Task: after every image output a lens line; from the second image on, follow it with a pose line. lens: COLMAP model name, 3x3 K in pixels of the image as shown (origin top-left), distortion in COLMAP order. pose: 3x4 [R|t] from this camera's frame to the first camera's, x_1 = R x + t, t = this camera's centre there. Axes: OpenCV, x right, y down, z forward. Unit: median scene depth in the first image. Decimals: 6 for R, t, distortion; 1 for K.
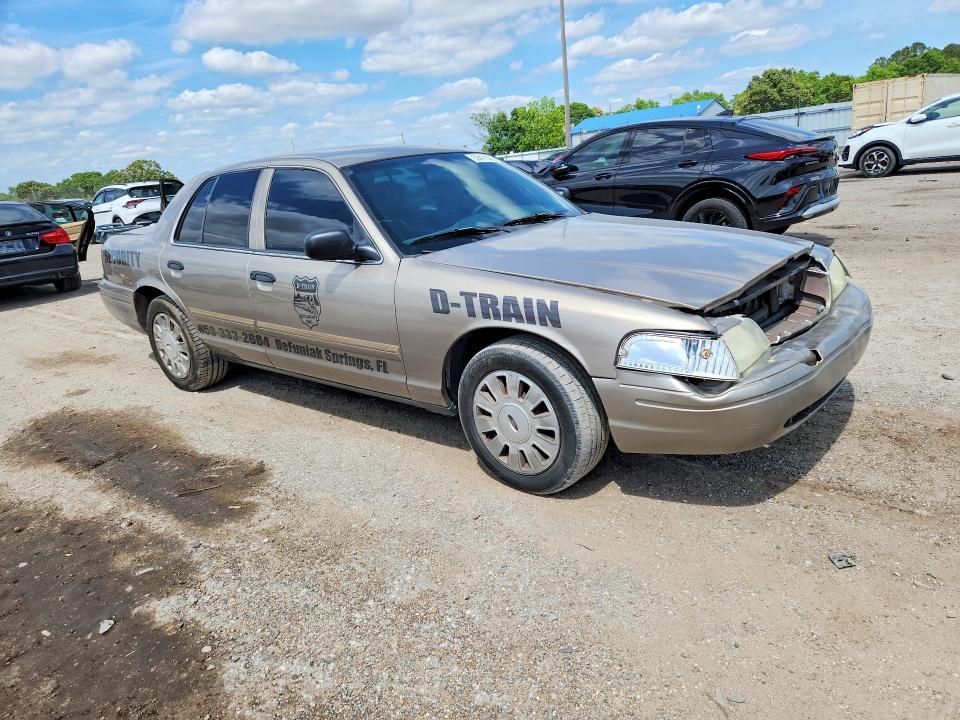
lens RADIAL K [[732.4, 0, 474.5], [0, 732.4, 346.5], [0, 0, 1]] dist [0.023740, -0.004730]
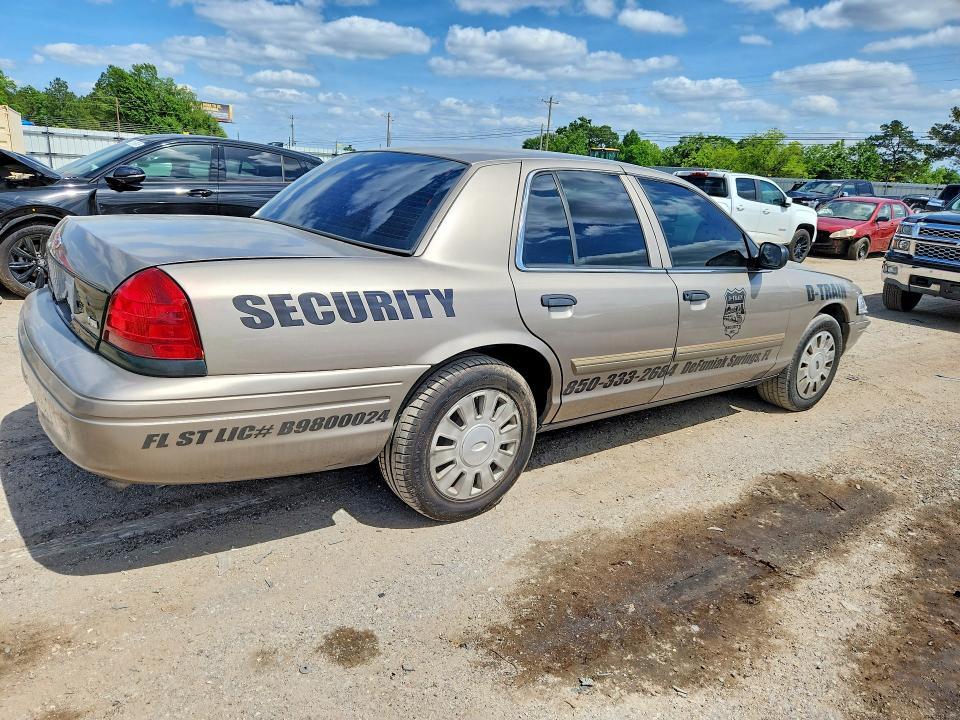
lens RADIAL K [[732.4, 0, 474.5], [0, 732.4, 346.5], [0, 0, 1]] dist [0.023740, -0.004730]
pose [[0.115246, -0.123122, 0.985677, -1.217193], [0.172038, 0.979767, 0.102269, -0.171417], [-0.978326, 0.157788, 0.134096, 1.140227]]
